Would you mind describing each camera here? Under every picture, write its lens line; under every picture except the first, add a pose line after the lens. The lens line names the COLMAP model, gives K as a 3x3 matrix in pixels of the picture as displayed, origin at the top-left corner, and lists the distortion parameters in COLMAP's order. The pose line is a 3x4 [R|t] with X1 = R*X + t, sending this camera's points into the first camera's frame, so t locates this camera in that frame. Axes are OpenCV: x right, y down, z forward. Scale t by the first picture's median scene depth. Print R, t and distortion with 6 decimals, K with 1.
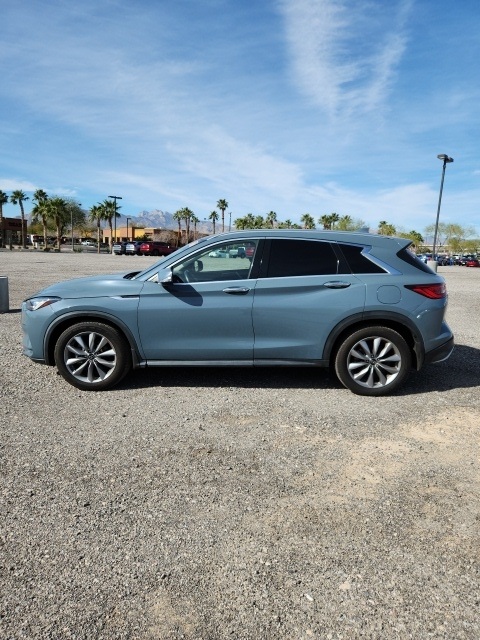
lens RADIAL K [[434.6, 0, 240.0], [0, 434.6, 320.0], [0, 0, 1]] dist [0.045075, -0.034749]
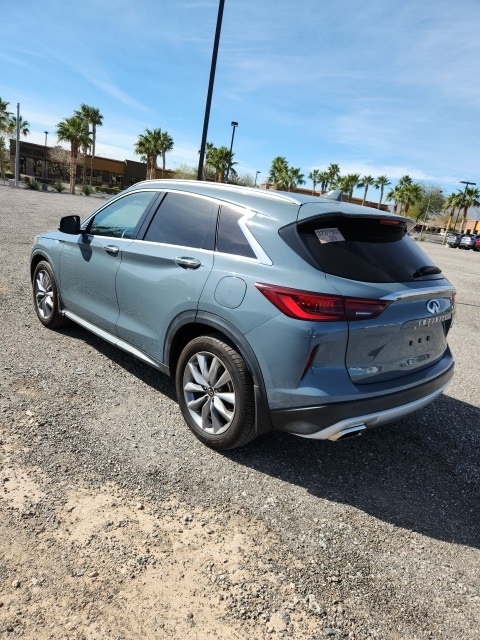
lens RADIAL K [[434.6, 0, 240.0], [0, 434.6, 320.0], [0, 0, 1]] dist [0.045075, -0.034749]
pose [[0.681666, 0.245214, -0.689348, 0.065240], [-0.229304, 0.966300, 0.116983, -0.007880], [0.694803, 0.078327, 0.714922, 0.048902]]
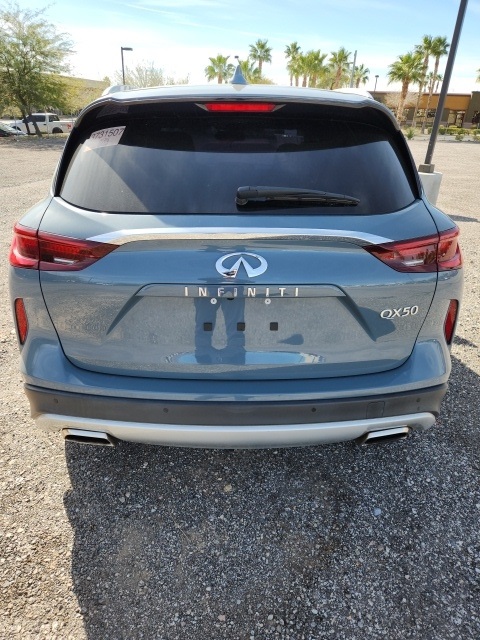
lens RADIAL K [[434.6, 0, 240.0], [0, 434.6, 320.0], [0, 0, 1]] dist [0.045075, -0.034749]
pose [[0.022047, 0.386075, -0.922204, 0.070858], [-0.189489, 0.907322, 0.375314, -0.015742], [0.981635, 0.166473, 0.093161, 0.099018]]
